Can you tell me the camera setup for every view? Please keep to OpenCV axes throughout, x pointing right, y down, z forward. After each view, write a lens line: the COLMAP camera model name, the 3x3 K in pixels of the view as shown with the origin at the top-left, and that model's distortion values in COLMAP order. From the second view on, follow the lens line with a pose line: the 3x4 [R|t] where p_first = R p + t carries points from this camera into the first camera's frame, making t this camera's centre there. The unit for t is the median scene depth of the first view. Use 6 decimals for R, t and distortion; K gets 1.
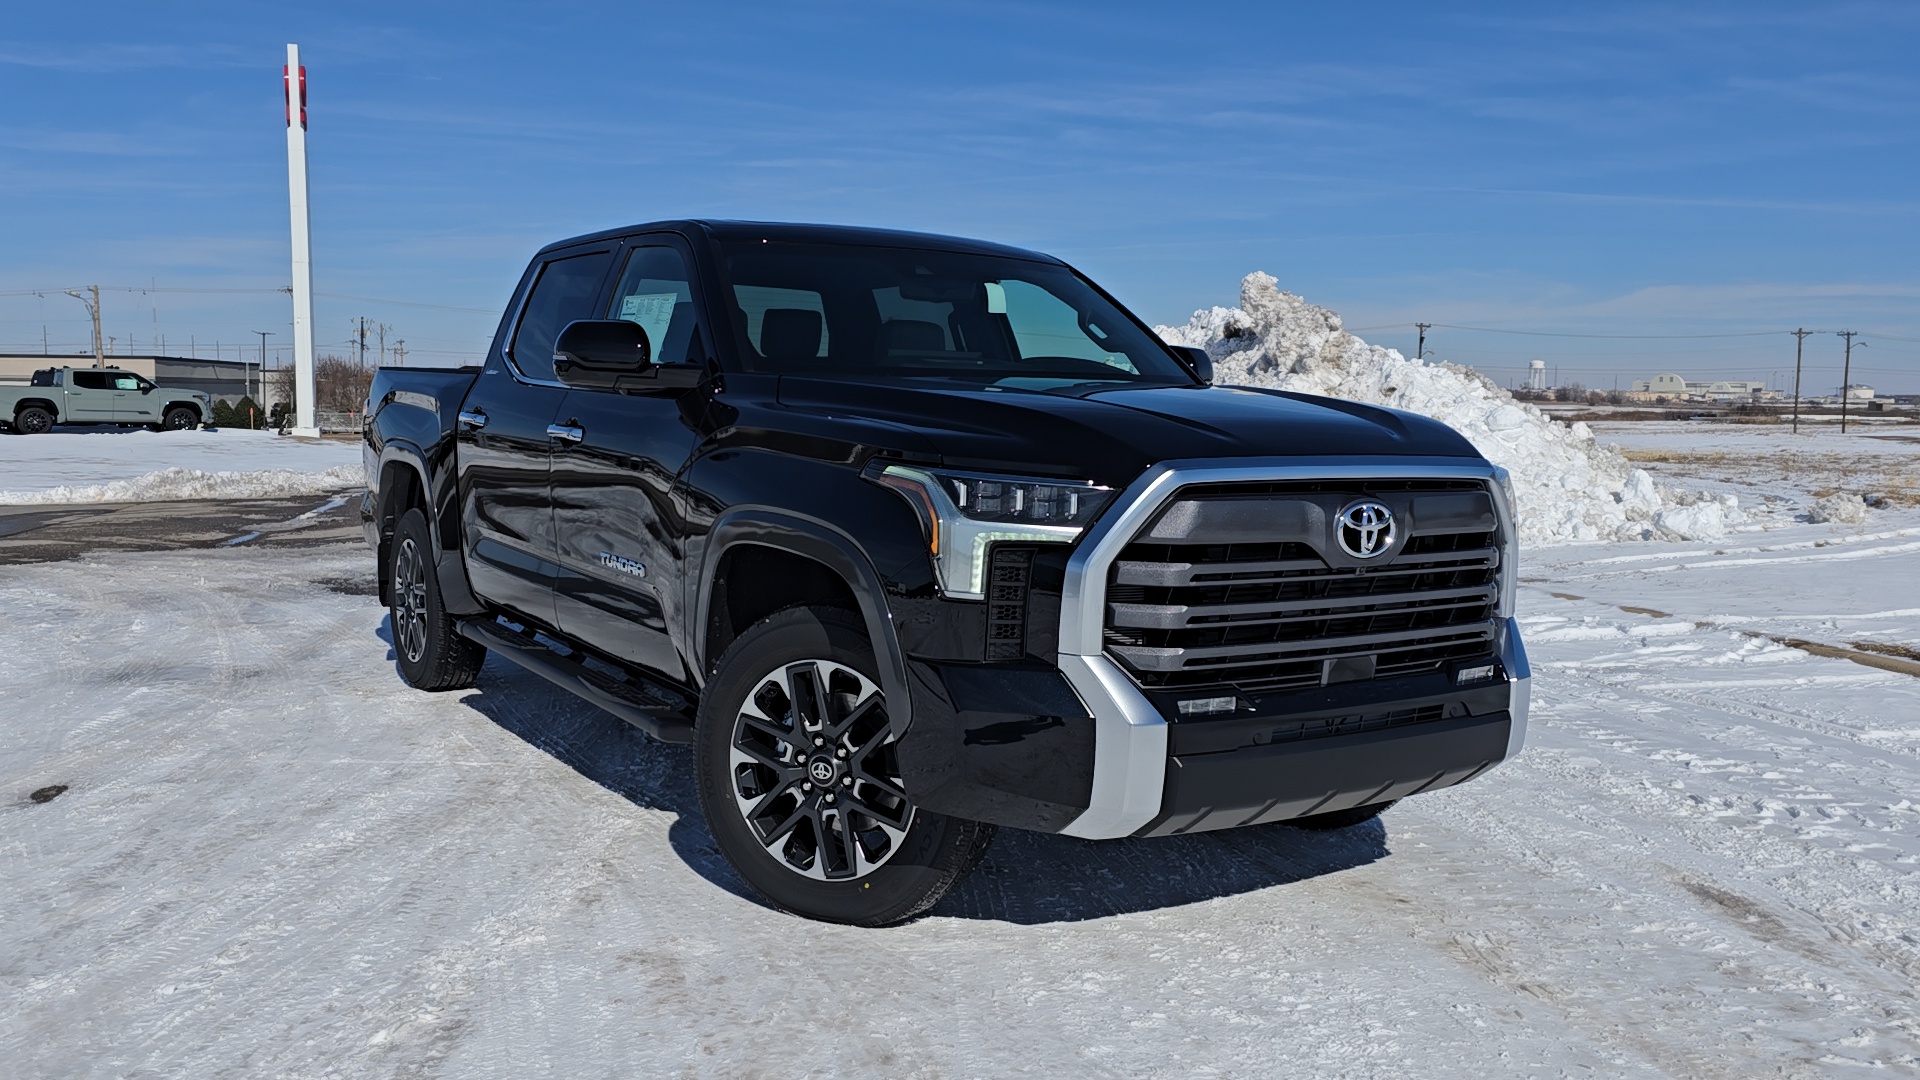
lens RADIAL K [[1604.0, 0, 980.9], [0, 1604.0, 528.1], [0, 0, 1]] dist [-0.013099, 0.022004]
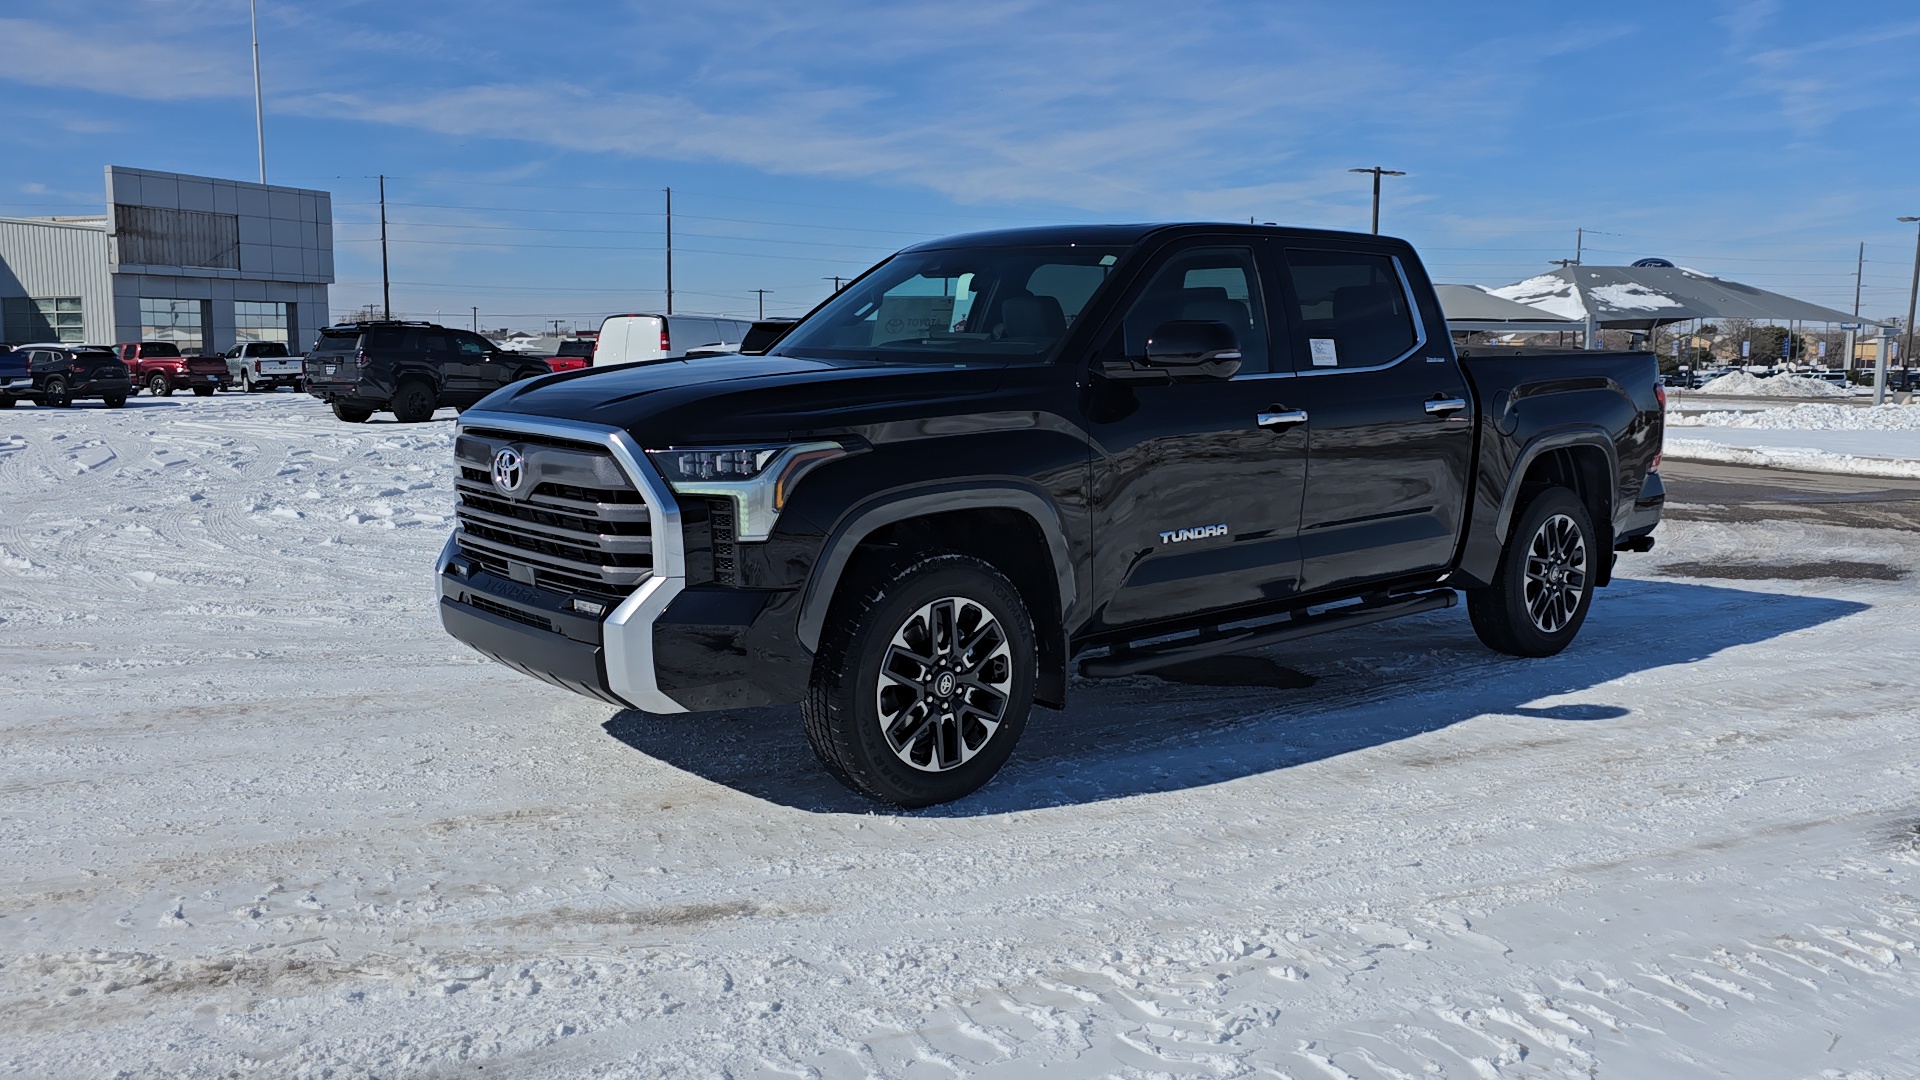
lens RADIAL K [[1604.0, 0, 948.0], [0, 1604.0, 539.4], [0, 0, 1]] dist [-0.013099, 0.022004]
pose [[0.119544, 0.107333, -0.987010, 1.143324], [-0.087430, 0.991415, 0.097222, -0.072836], [0.988972, 0.074672, 0.127902, 0.839837]]
